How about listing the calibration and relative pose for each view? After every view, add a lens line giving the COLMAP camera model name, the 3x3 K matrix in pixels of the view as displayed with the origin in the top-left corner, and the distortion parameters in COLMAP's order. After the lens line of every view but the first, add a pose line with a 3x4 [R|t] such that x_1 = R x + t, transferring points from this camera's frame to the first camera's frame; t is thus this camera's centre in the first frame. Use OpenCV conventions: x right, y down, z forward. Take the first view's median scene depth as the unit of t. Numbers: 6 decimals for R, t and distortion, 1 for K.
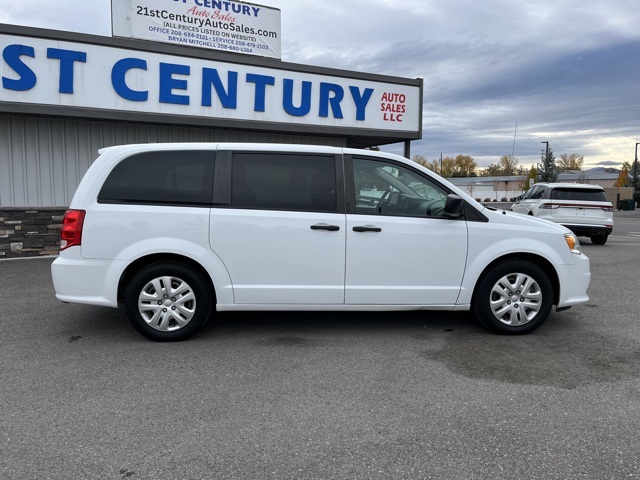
lens RADIAL K [[482.9, 0, 316.8], [0, 482.9, 233.6], [0, 0, 1]] dist [0.071978, -0.093214]
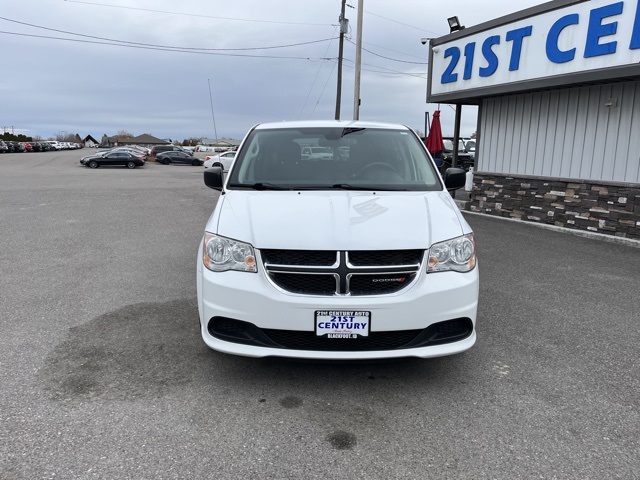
lens RADIAL K [[482.7, 0, 313.8], [0, 482.7, 233.7], [0, 0, 1]] dist [0.077049, -0.109183]
pose [[-0.081705, 0.166080, -0.982722, 0.613258], [-0.104160, 0.979196, 0.174144, -0.068921], [0.991199, 0.116589, -0.062706, 0.626012]]
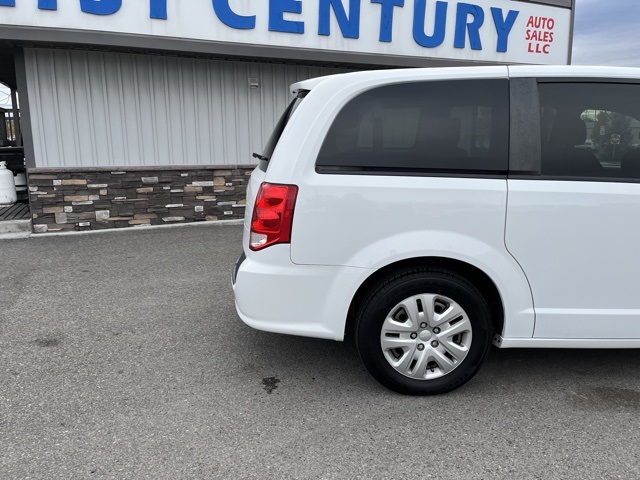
lens RADIAL K [[484.4, 0, 322.9], [0, 484.4, 232.7], [0, 0, 1]] dist [0.069682, -0.090229]
pose [[0.998662, 0.001105, -0.051697, -0.197551], [0.003925, 0.995267, 0.097095, -0.022716], [0.051559, -0.097168, 0.993932, 0.193561]]
